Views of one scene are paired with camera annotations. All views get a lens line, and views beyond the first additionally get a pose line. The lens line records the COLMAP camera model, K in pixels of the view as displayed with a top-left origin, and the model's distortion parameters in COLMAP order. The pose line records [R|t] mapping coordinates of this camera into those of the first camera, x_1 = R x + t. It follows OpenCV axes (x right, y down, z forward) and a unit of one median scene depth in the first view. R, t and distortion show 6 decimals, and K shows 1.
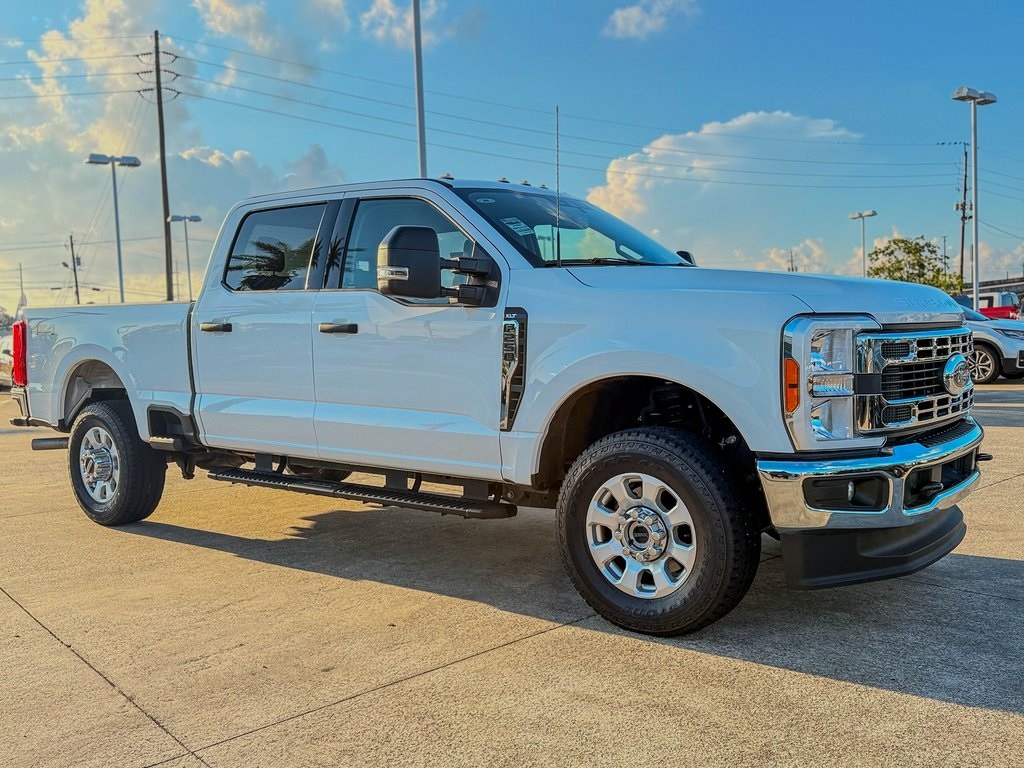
lens RADIAL K [[950.0, 0, 512.0], [0, 950.0, 382.3], [0, 0, 1]] dist [0.007259, 0.000000]
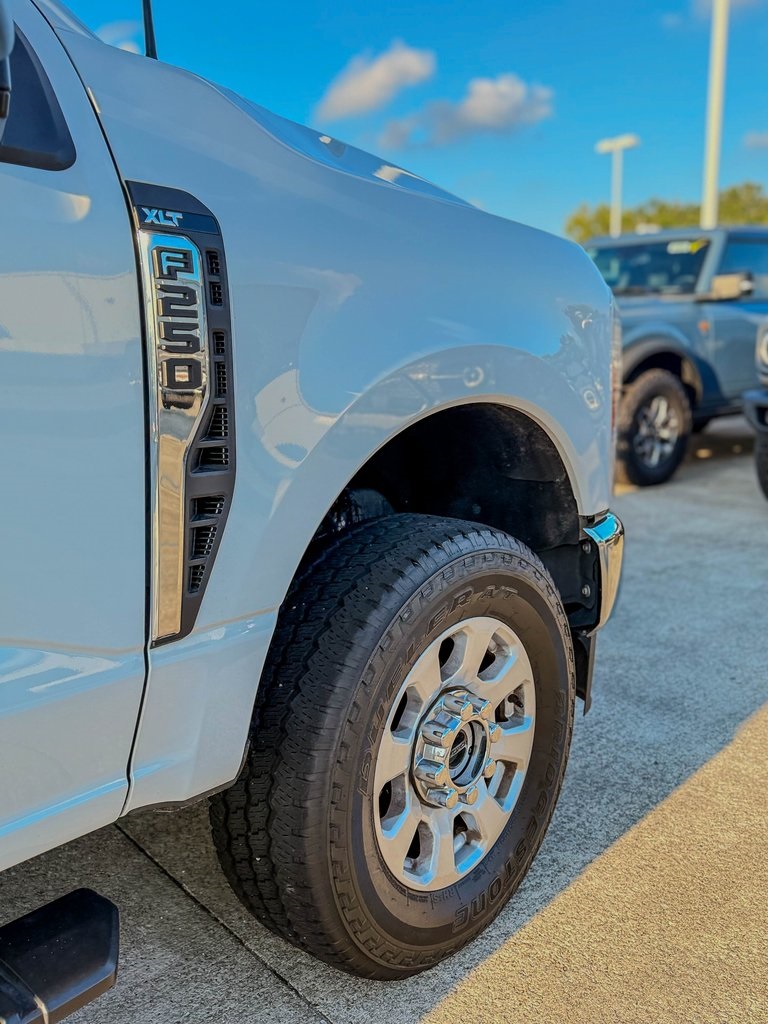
lens RADIAL K [[950.0, 0, 384.2], [0, 950.0, 513.2], [0, 0, 1]] dist [0.007259, 0.000000]
pose [[0.018599, -0.168737, 0.985486, -0.306737], [0.047335, 0.984700, 0.167709, -0.033561], [-0.998706, 0.043529, 0.026302, 1.034873]]
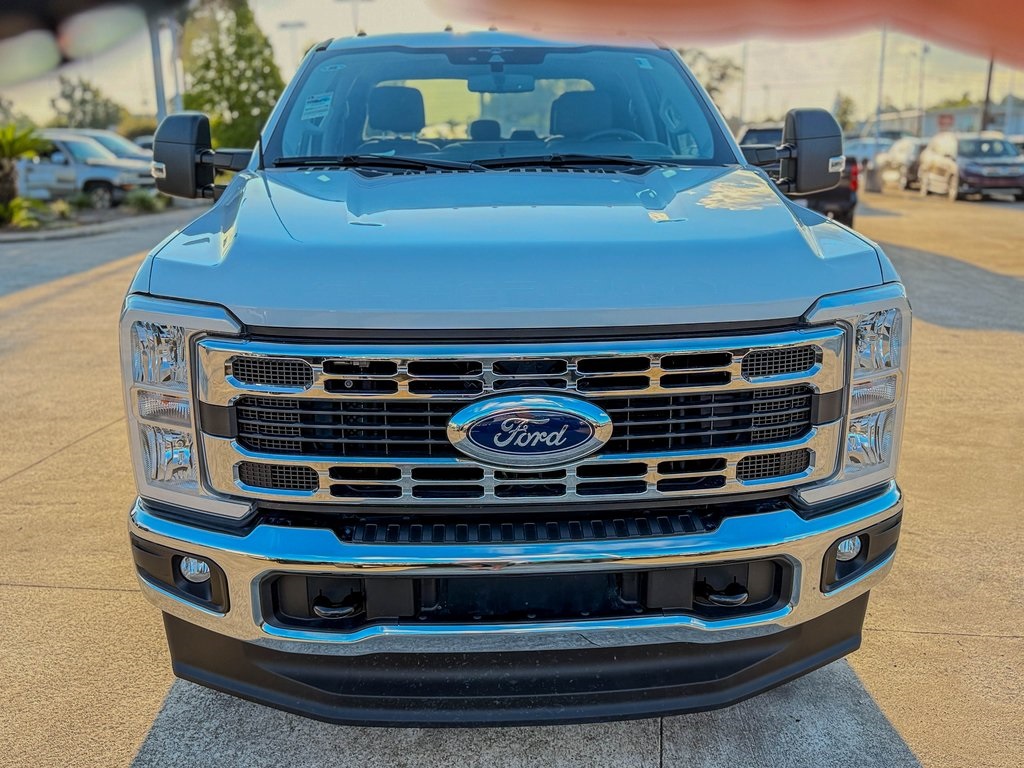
lens RADIAL K [[961.1, 0, 511.1], [0, 961.1, 387.5], [0, 0, 1]] dist [-0.022753, 0.000000]
pose [[0.670495, 0.215884, -0.709811, 0.874011], [-0.060088, 0.969387, 0.238072, -0.165055], [0.739477, -0.116975, 0.662941, 0.674700]]
